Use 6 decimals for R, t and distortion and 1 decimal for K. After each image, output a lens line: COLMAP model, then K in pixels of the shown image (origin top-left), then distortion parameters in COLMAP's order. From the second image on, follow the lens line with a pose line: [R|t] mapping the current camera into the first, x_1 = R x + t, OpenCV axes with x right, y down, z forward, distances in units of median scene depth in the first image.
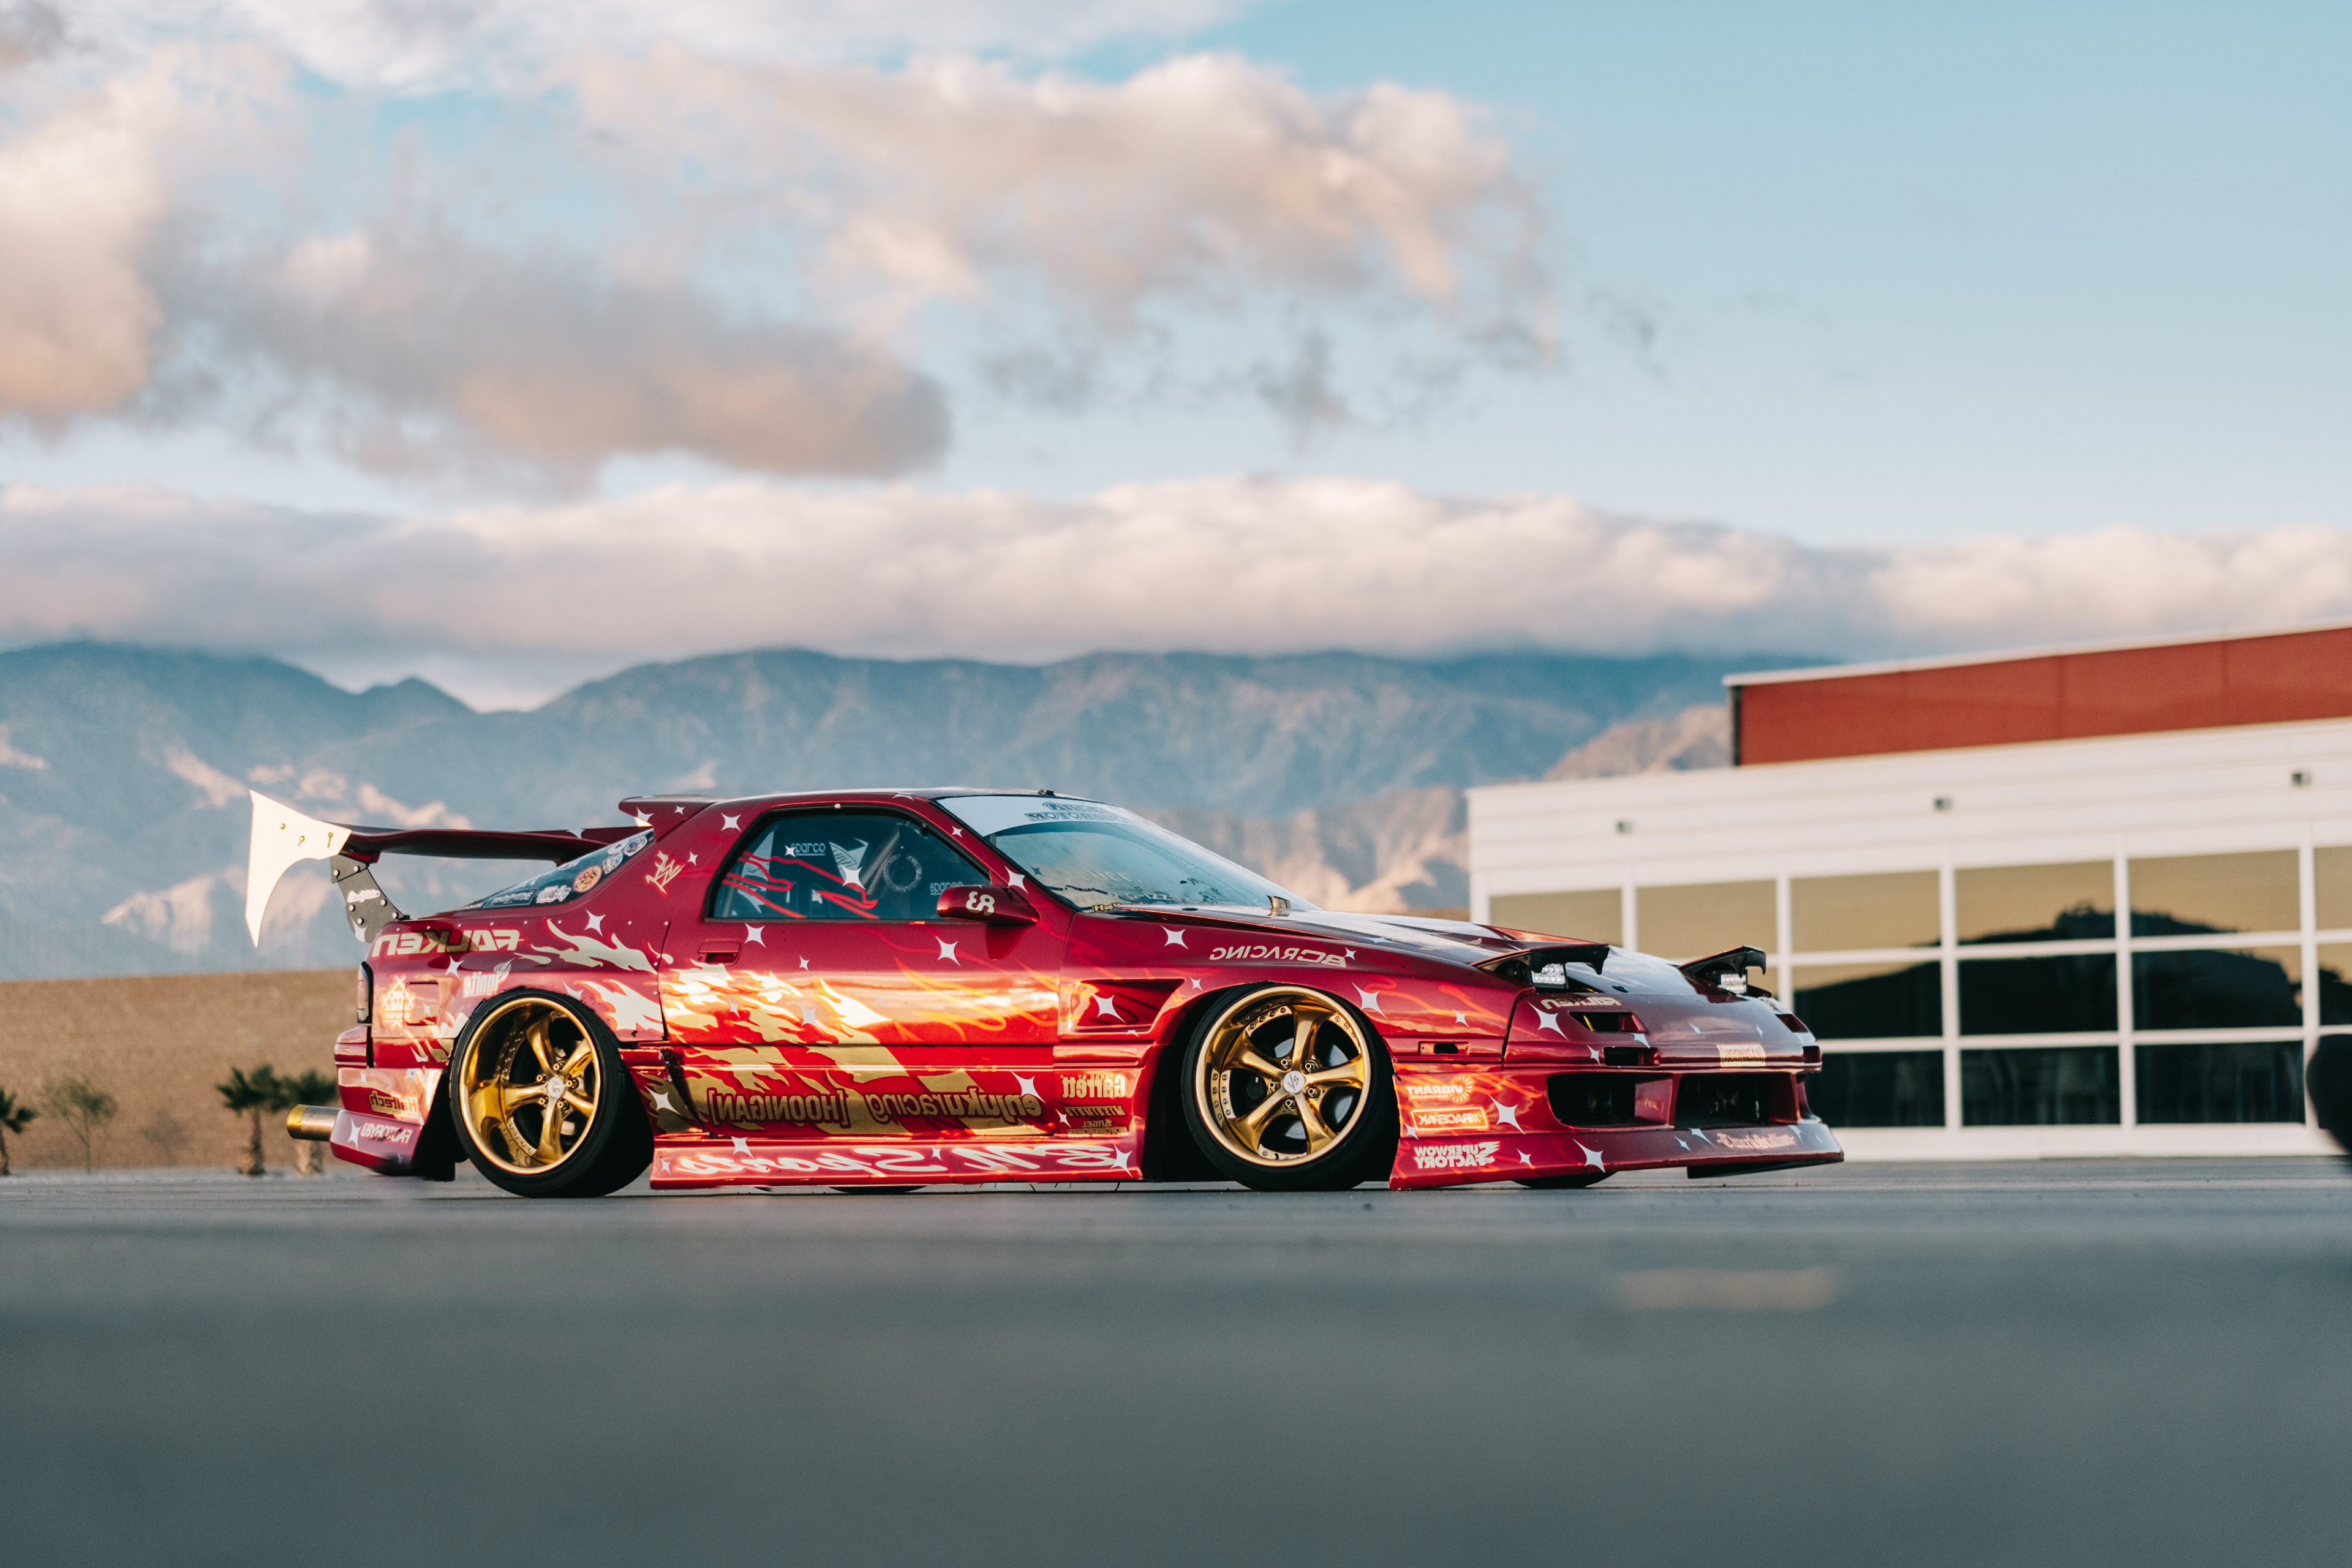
lens RADIAL K [[5708.8, 0, 1176.6], [0, 5708.8, 843.8], [0, 0, 1]] dist [0.063319, -0.452231]
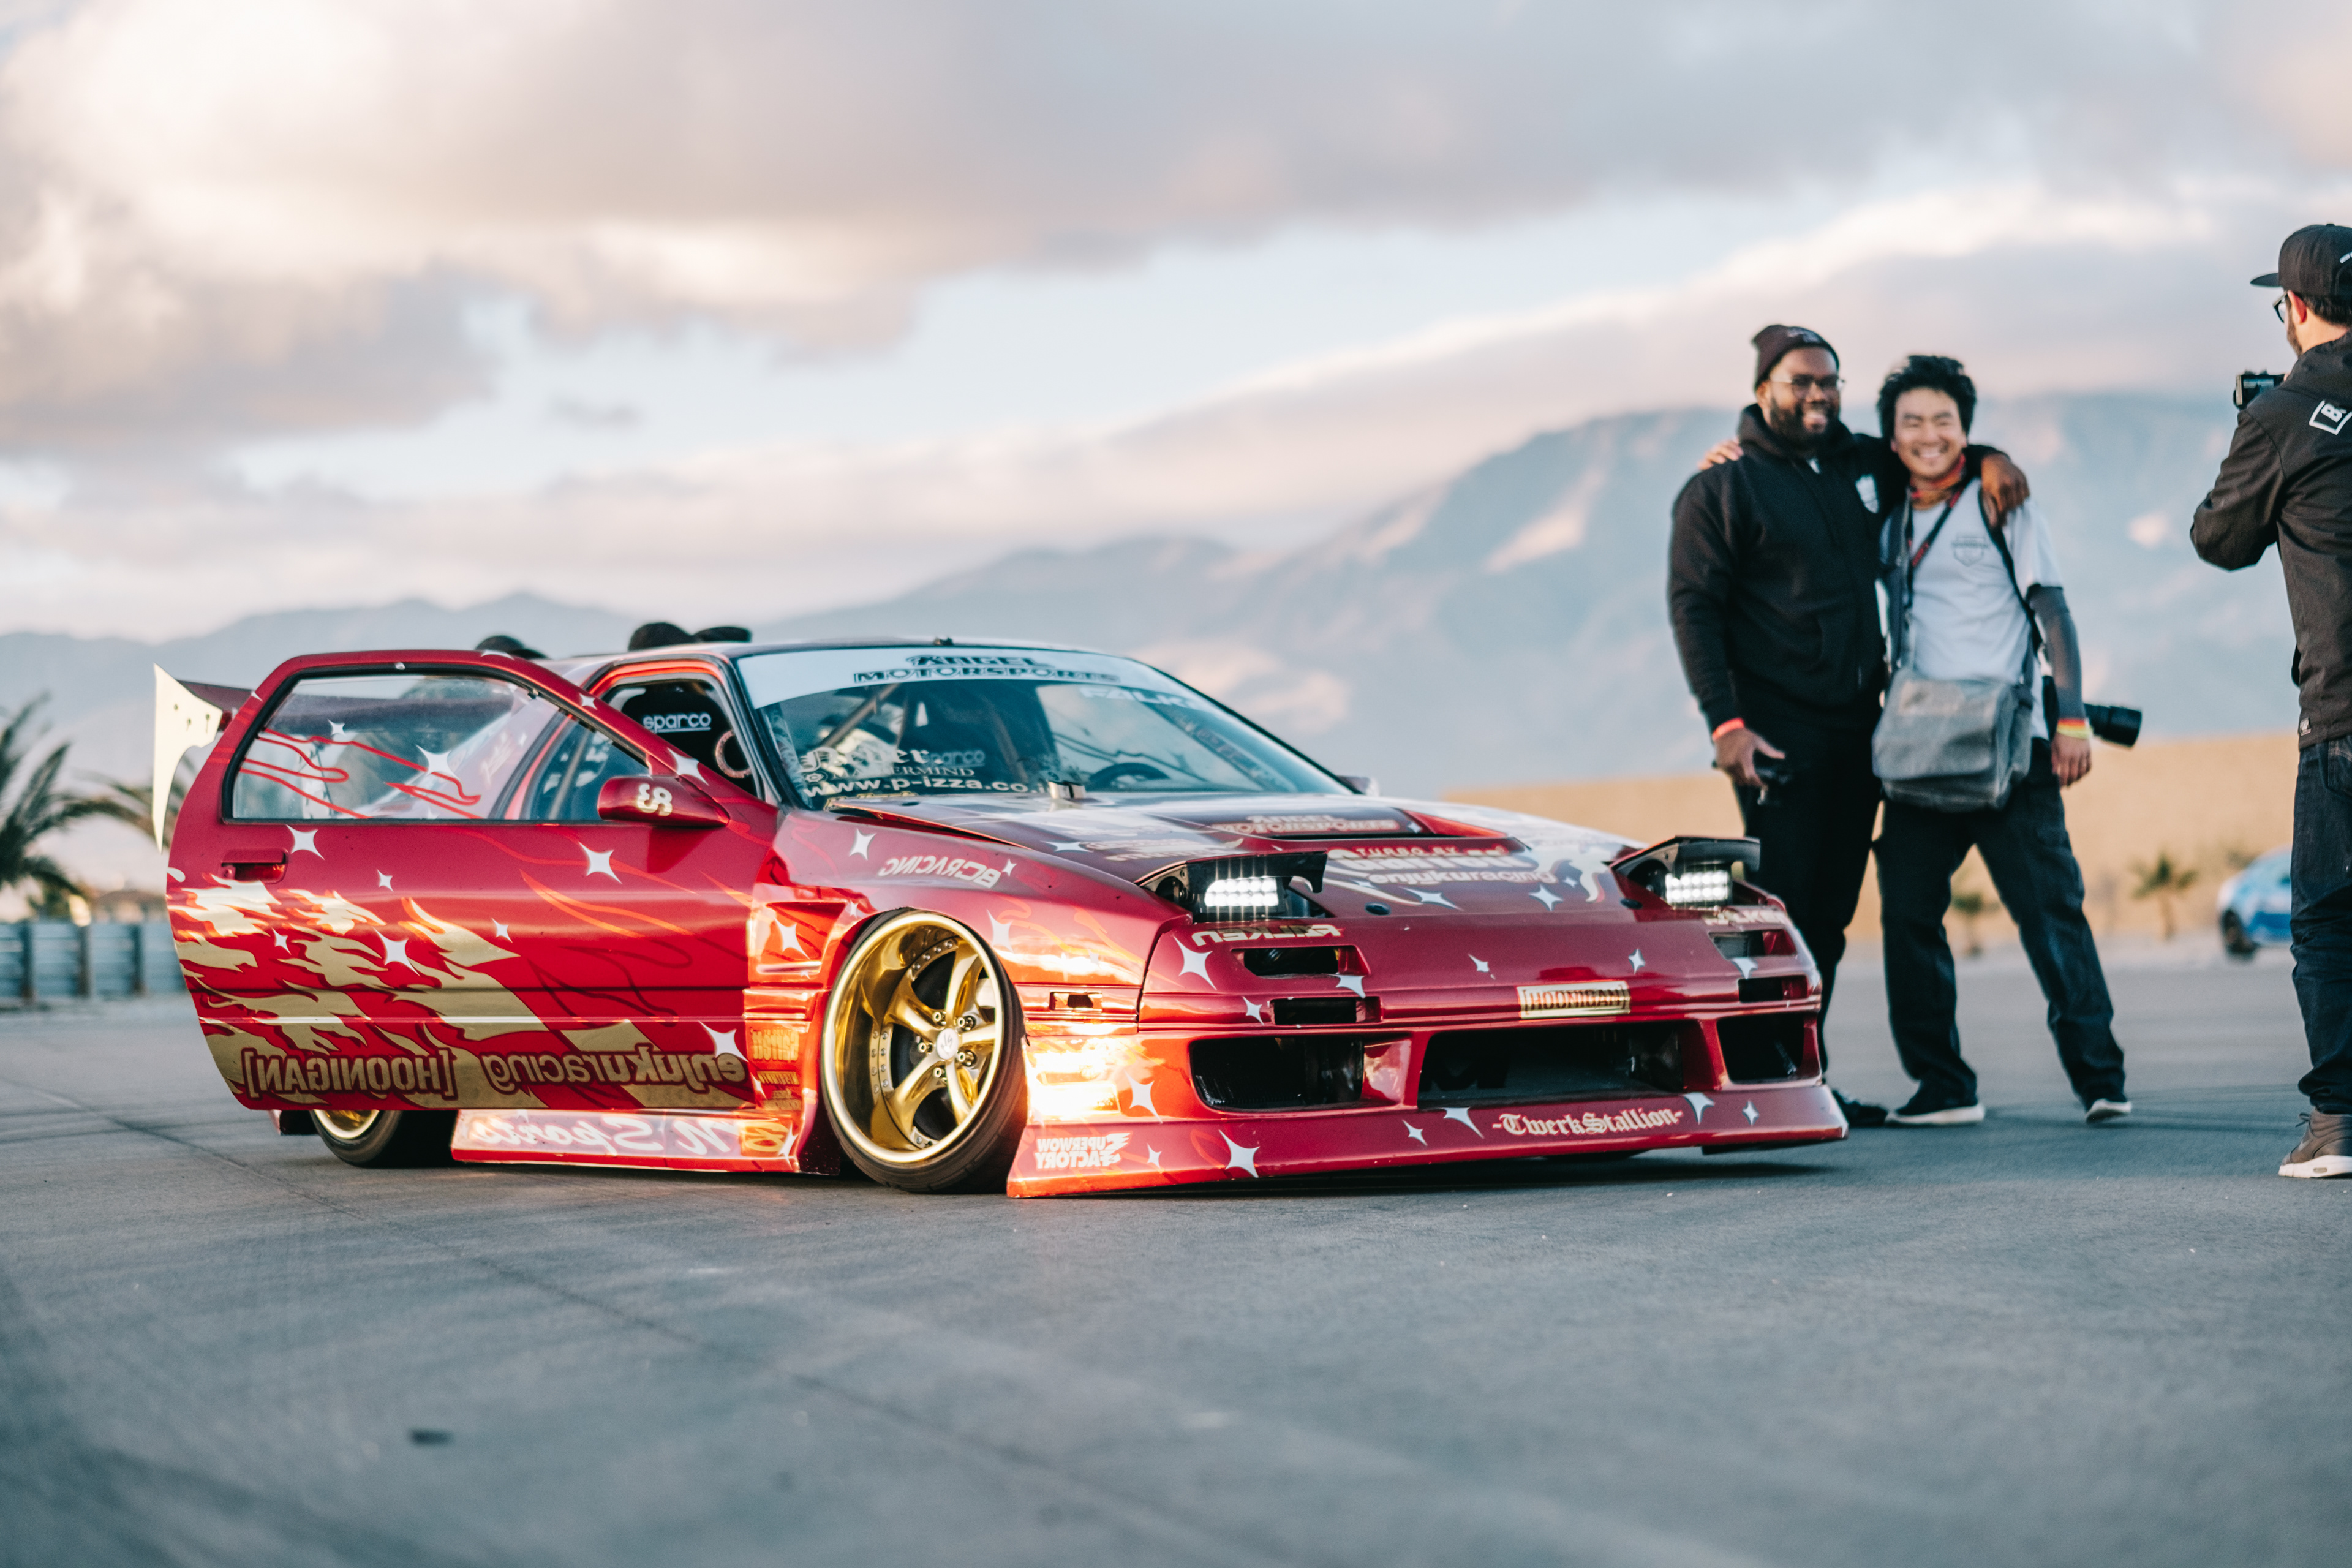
lens RADIAL K [[5708.8, 0, 1176.6], [0, 5708.8, 843.8], [0, 0, 1]] dist [0.063319, -0.452231]
pose [[0.912349, -0.016170, -0.409093, 0.331222], [0.034715, 0.998677, 0.037947, -0.009981], [0.407938, -0.048823, 0.911703, 0.332559]]
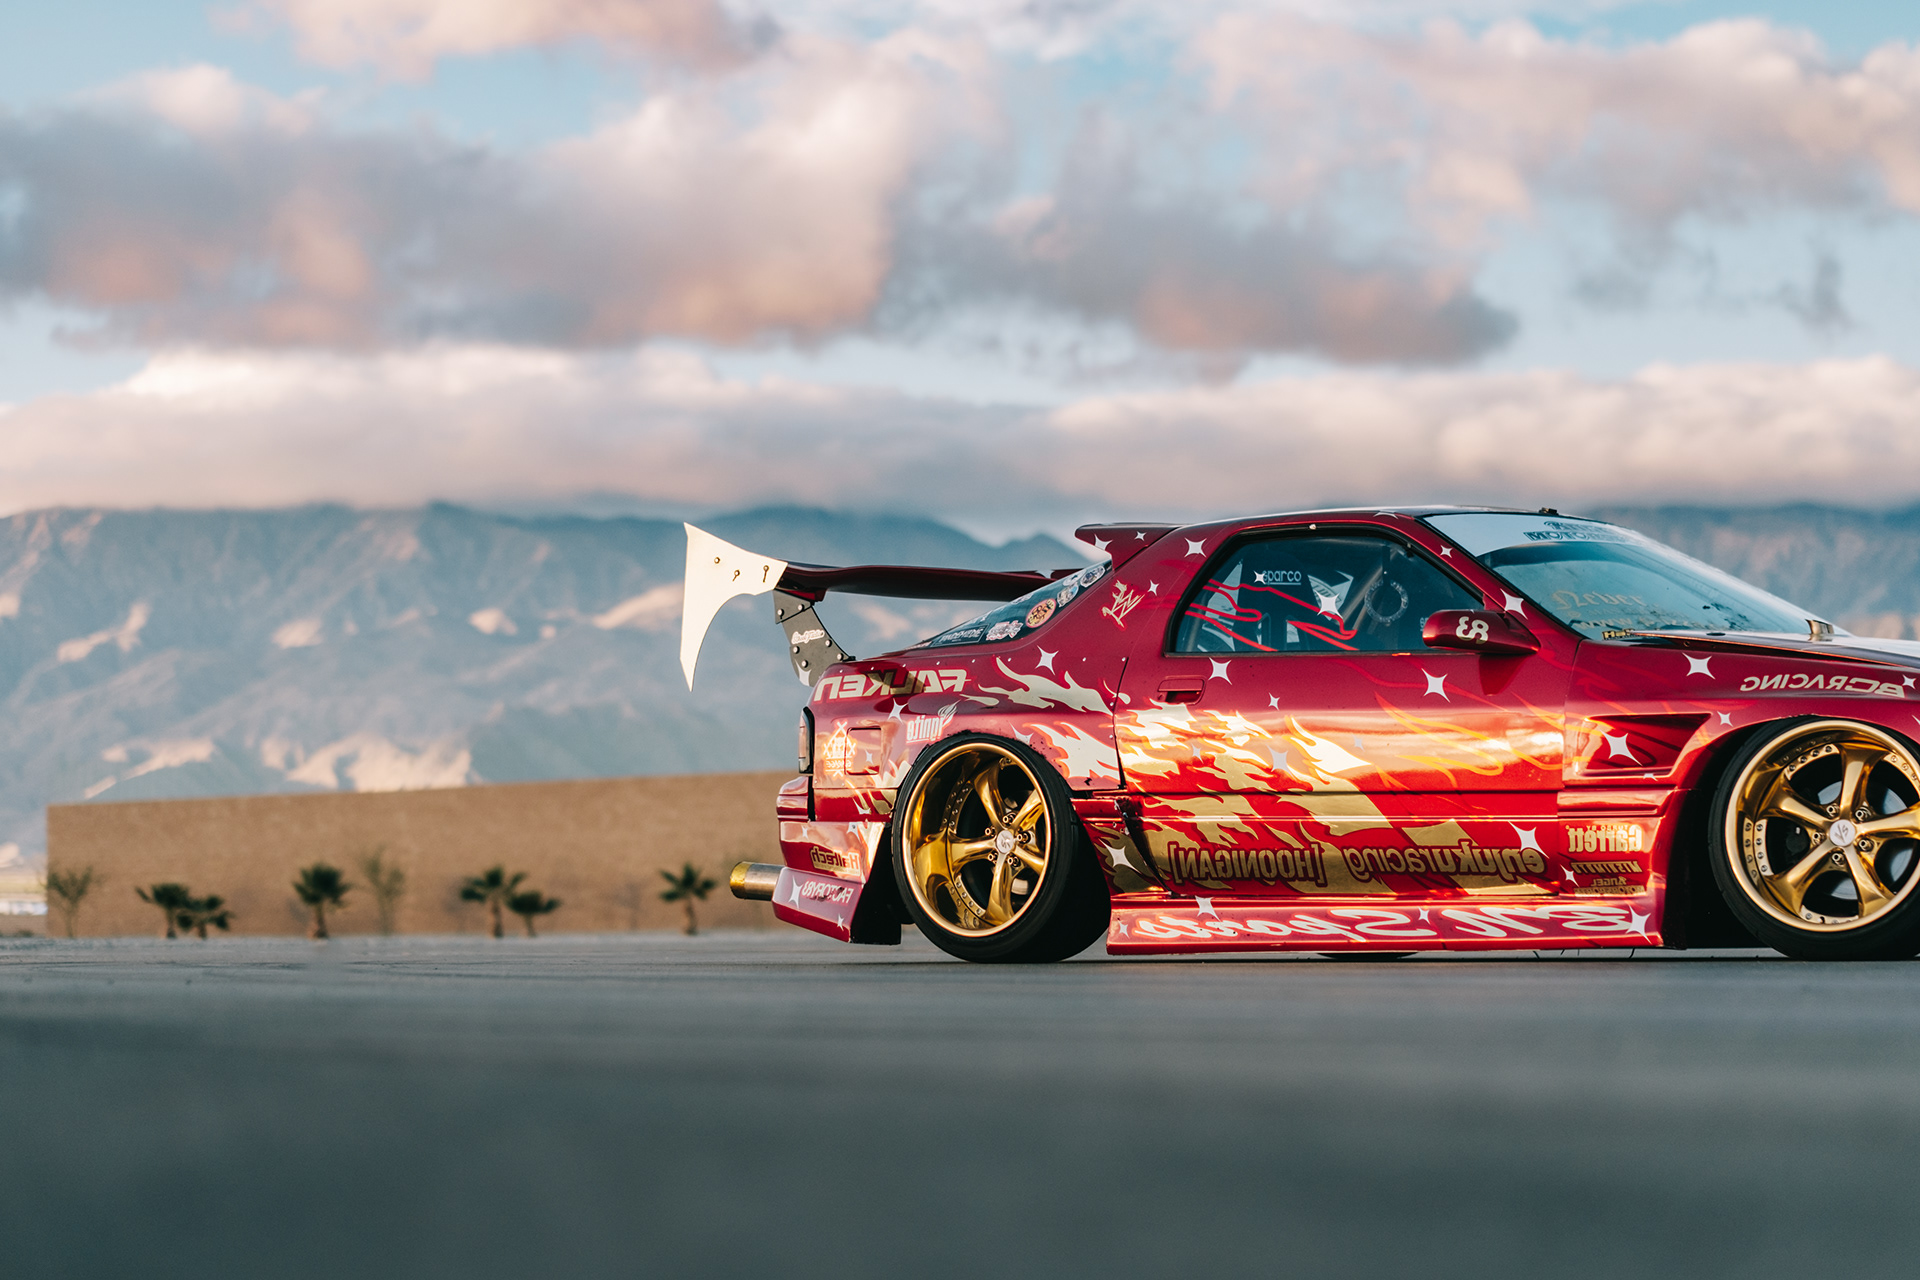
lens RADIAL K [[4709.5, 0, 819.8], [0, 4709.5, 643.3], [0, 0, 1]] dist [0.005996, -0.306666]
pose [[0.983511, -0.007550, -0.180691, -0.002287], [0.006799, 0.999965, -0.004780, 0.015085], [0.180721, 0.003473, 0.983528, 0.269480]]
